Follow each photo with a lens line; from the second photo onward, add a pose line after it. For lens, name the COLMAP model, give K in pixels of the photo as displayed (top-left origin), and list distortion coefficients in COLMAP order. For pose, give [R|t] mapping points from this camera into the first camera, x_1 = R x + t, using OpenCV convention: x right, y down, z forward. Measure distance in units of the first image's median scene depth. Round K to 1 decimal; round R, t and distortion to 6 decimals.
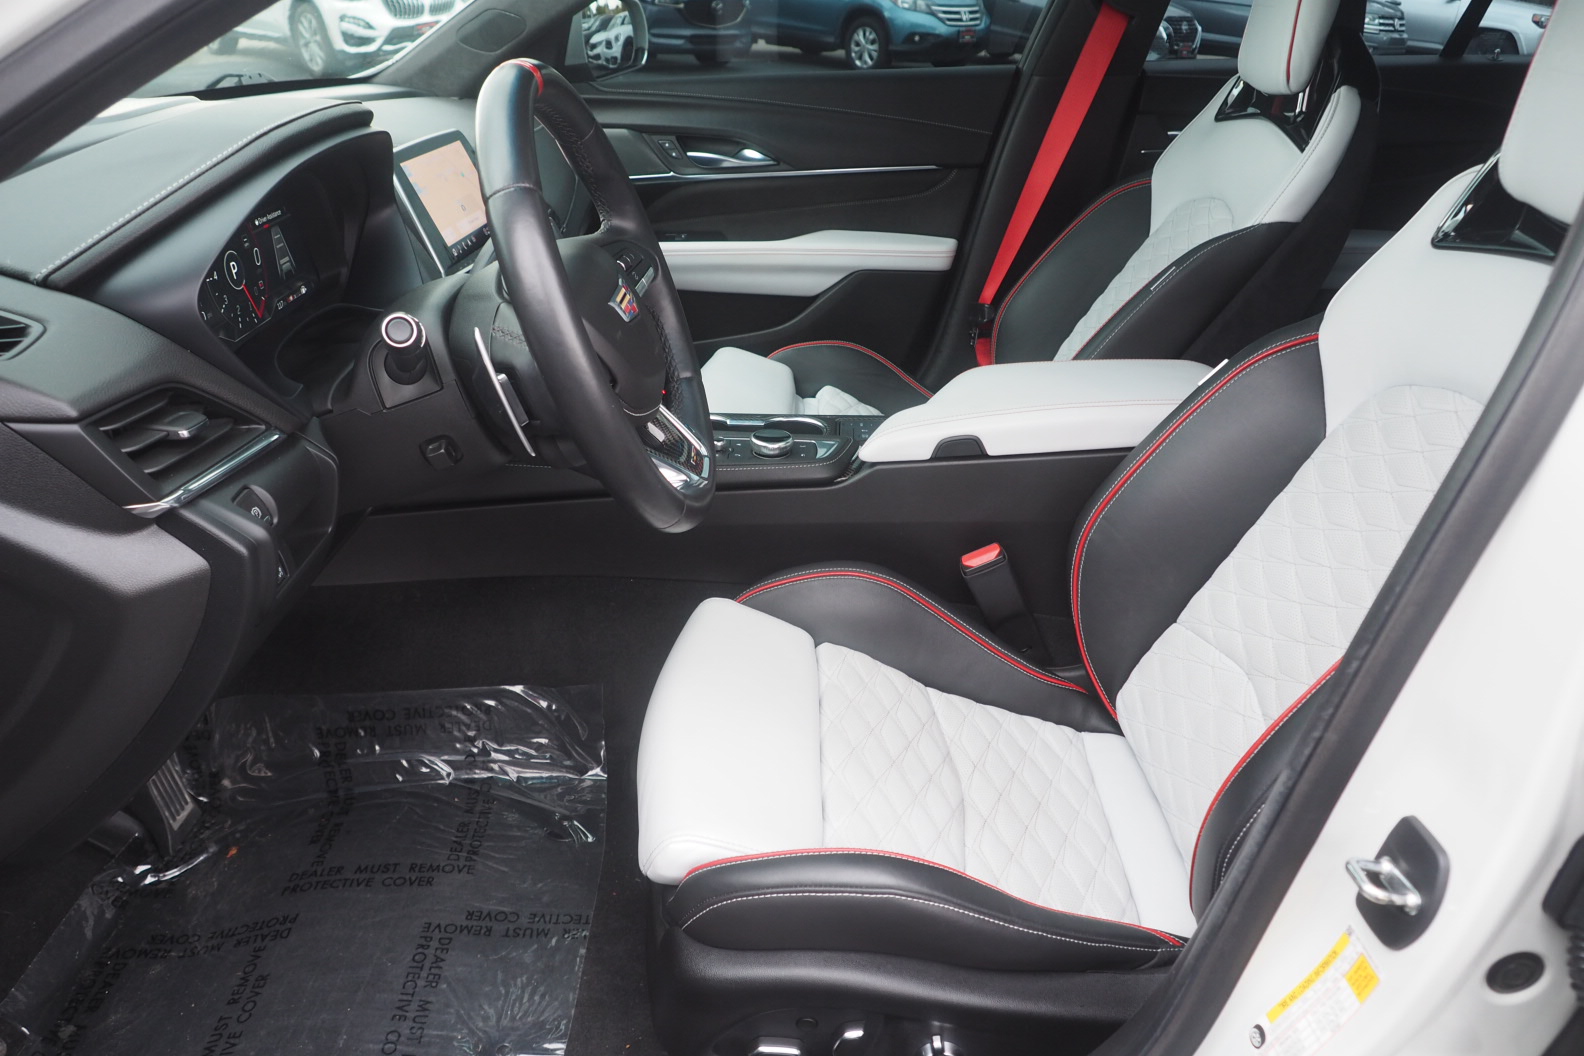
lens RADIAL K [[1112.6, 0, 798.5], [0, 1112.6, 521.6], [0, 0, 1]] dist [-0.036873, 0.006325]
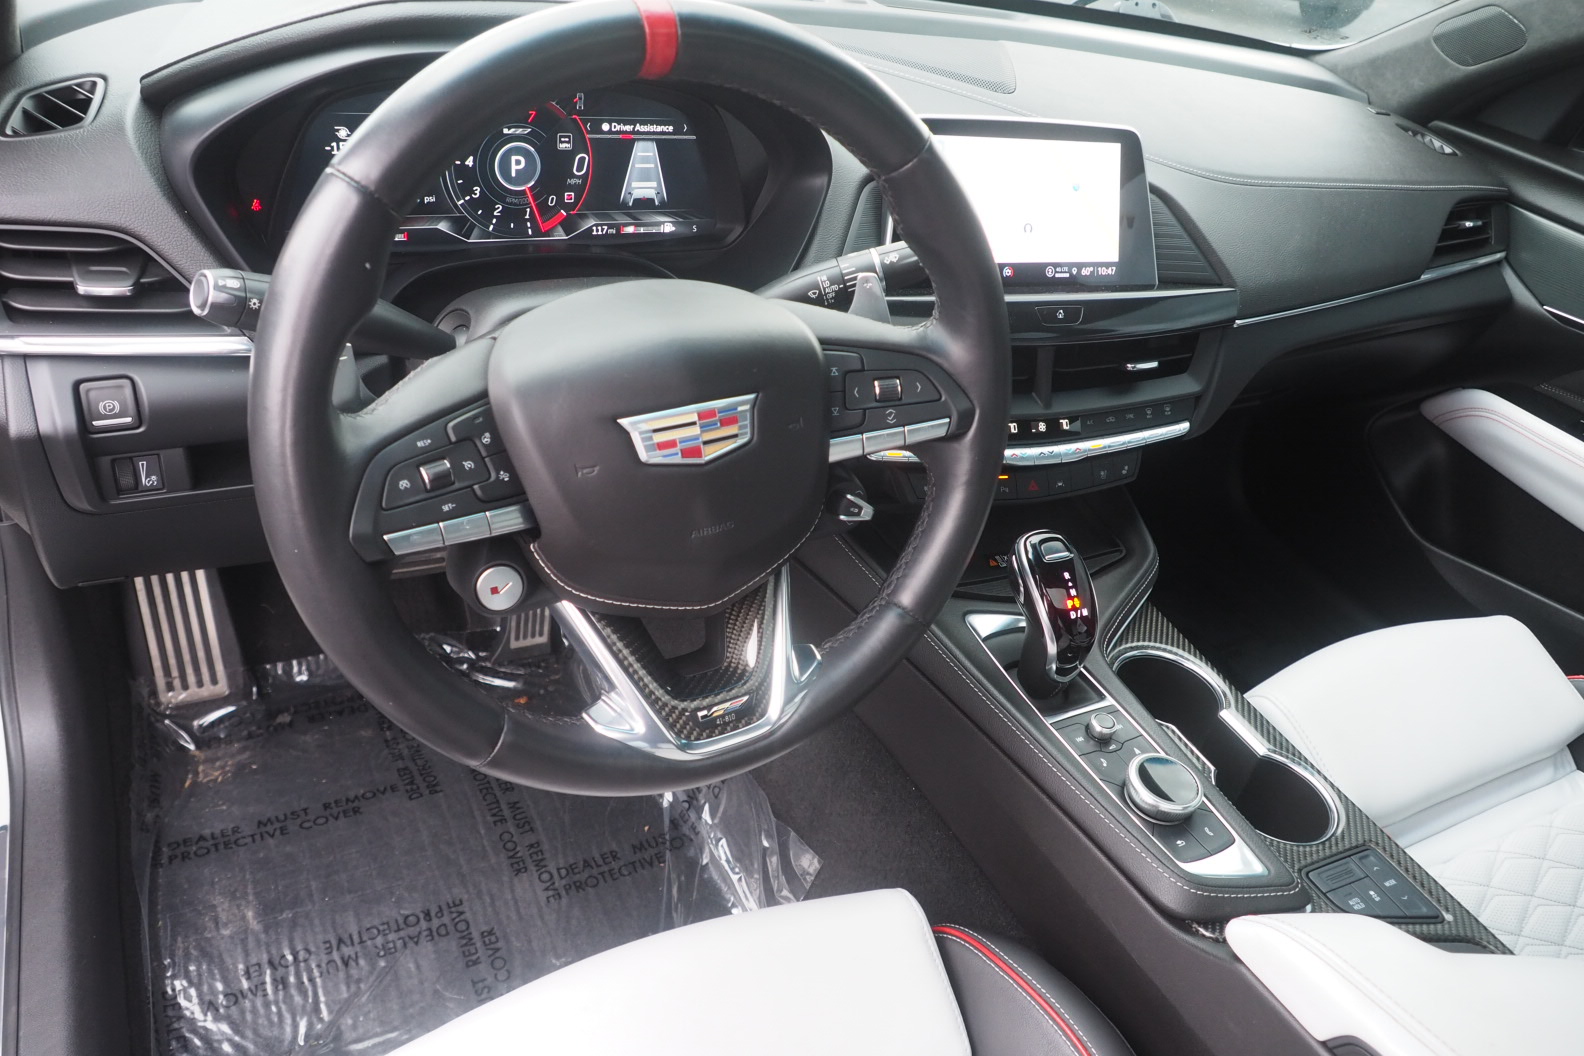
lens RADIAL K [[1112.6, 0, 800.3], [0, 1112.6, 523.8], [0, 0, 1]] dist [-0.036873, 0.006325]
pose [[0.463705, 0.554209, -0.691253, 0.246841], [-0.525864, 0.800075, 0.288698, -0.291093], [0.713054, 0.229634, 0.662437, 0.527715]]
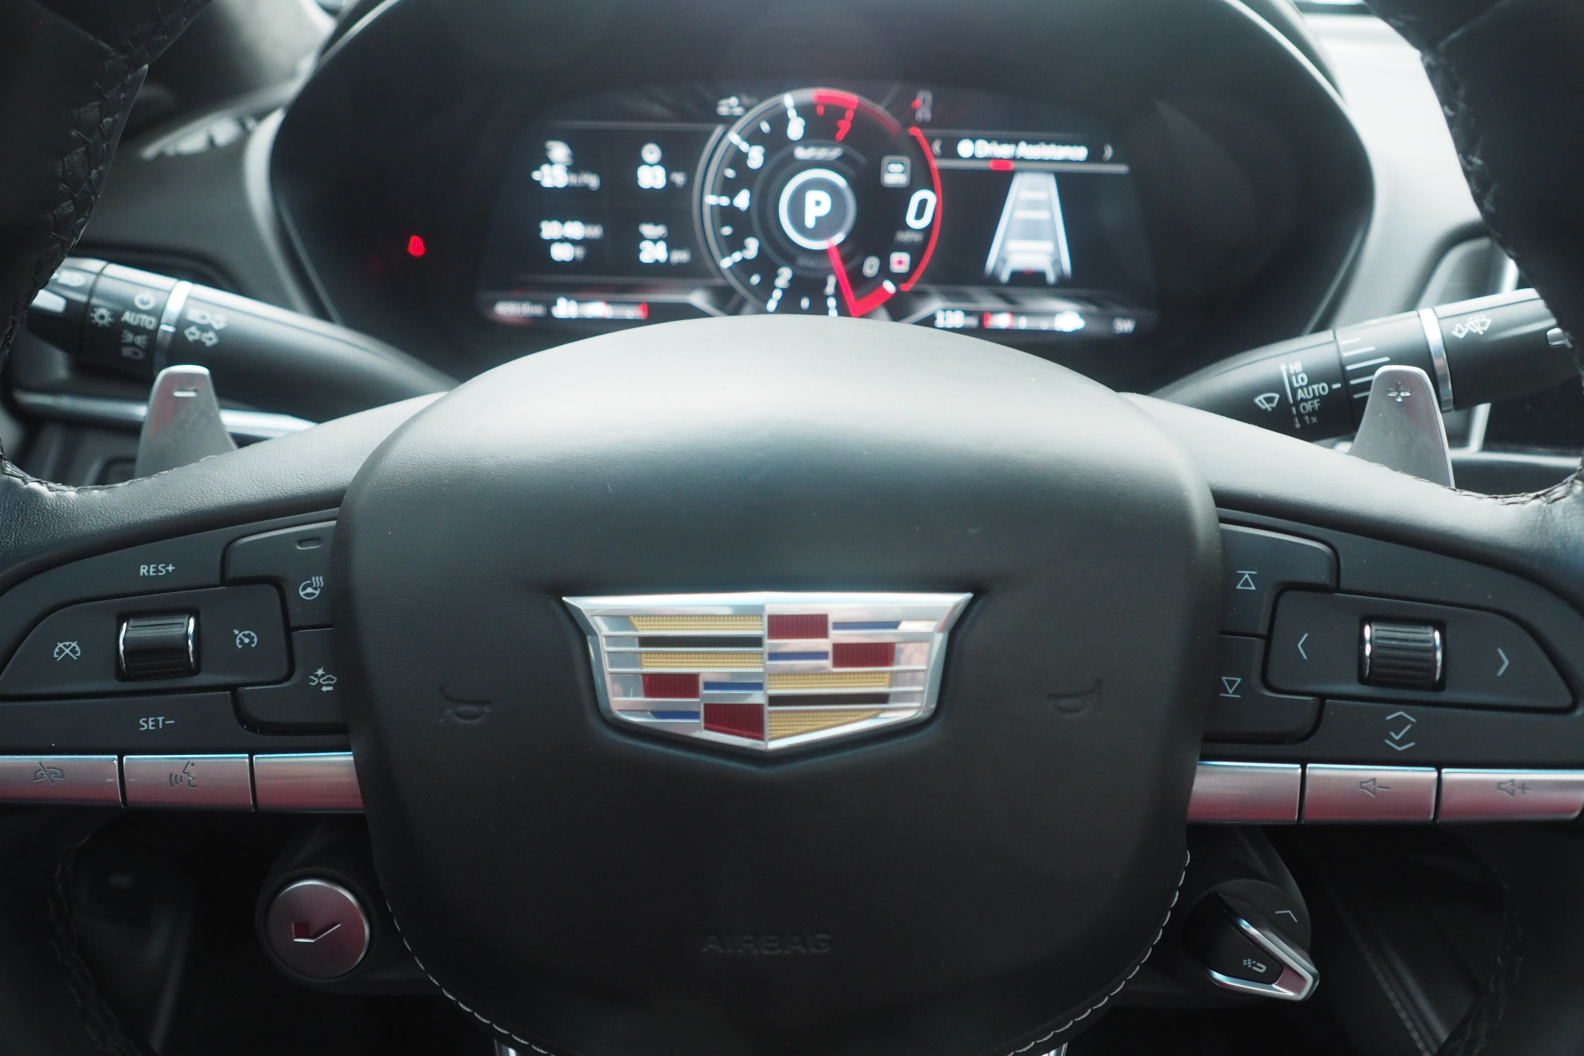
lens RADIAL K [[1112.6, 0, 797.2], [0, 1112.6, 523.2], [0, 0, 1]] dist [-0.036873, 0.006325]
pose [[-0.033174, 0.433288, -0.900645, 0.023525], [-0.458267, 0.794236, 0.398975, -0.252199], [0.888195, 0.425971, 0.172214, 0.767986]]
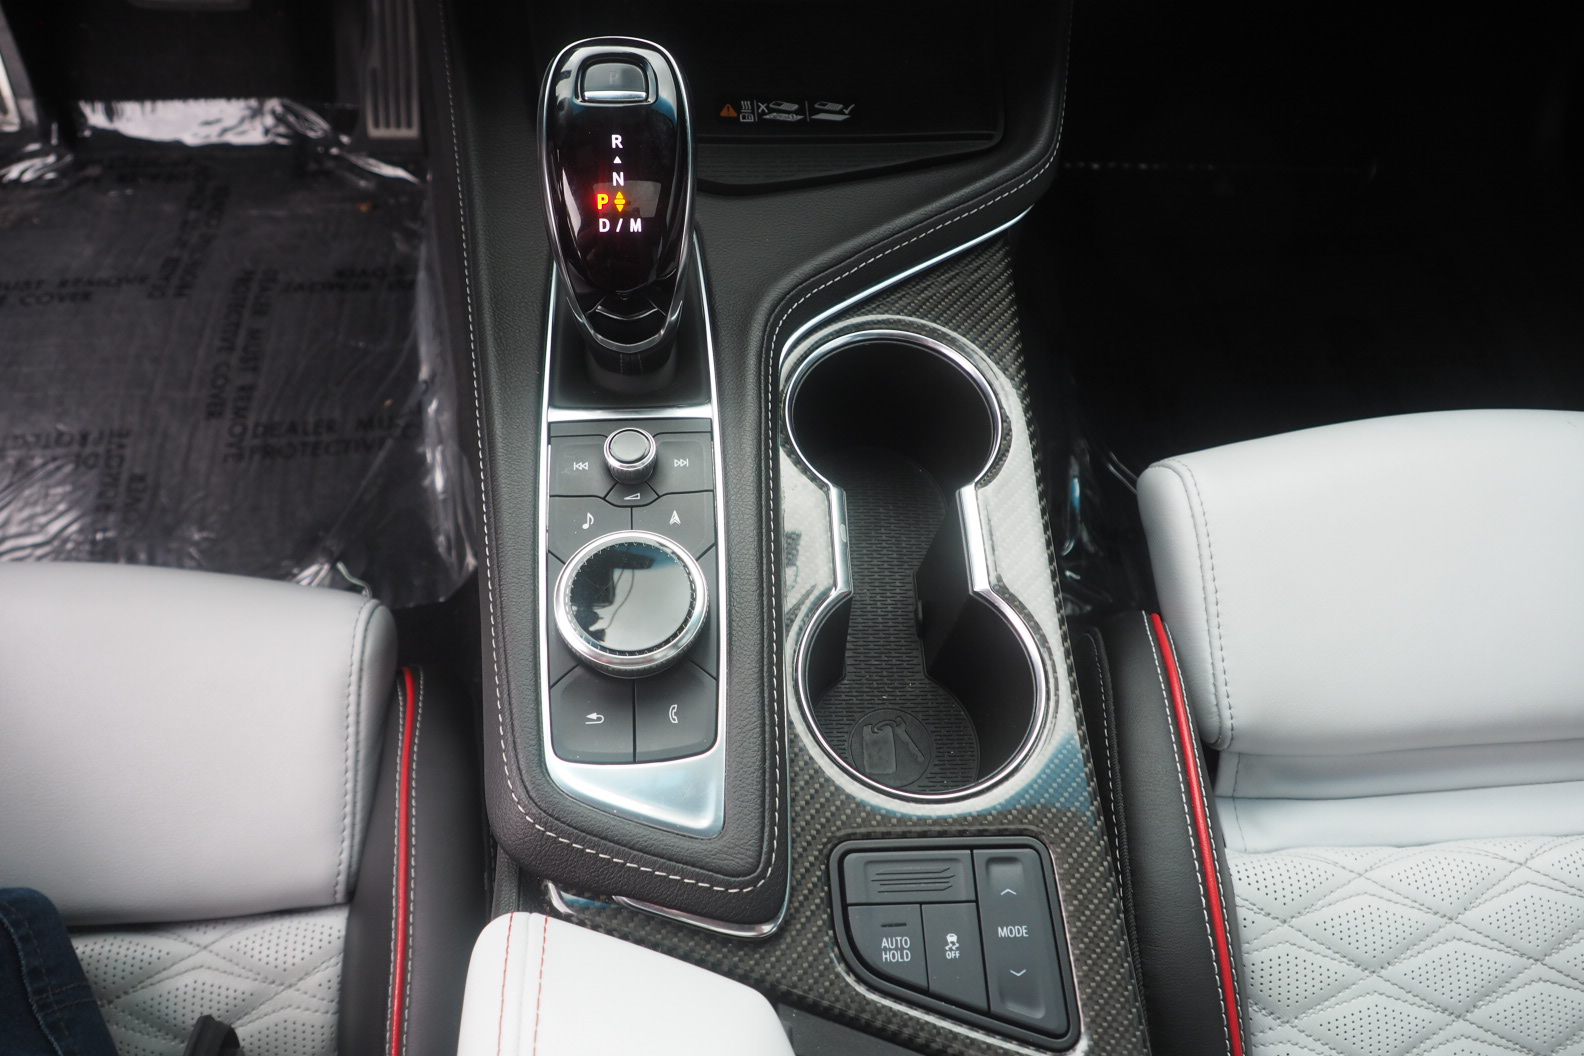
lens RADIAL K [[1112.6, 0, 804.1], [0, 1112.6, 521.1], [0, 0, 1]] dist [-0.036873, 0.006325]
pose [[0.093952, 0.858546, -0.504056, 0.127870], [-0.515471, 0.475097, 0.713143, -0.366061], [0.851741, 0.192825, 0.487192, 1.039958]]
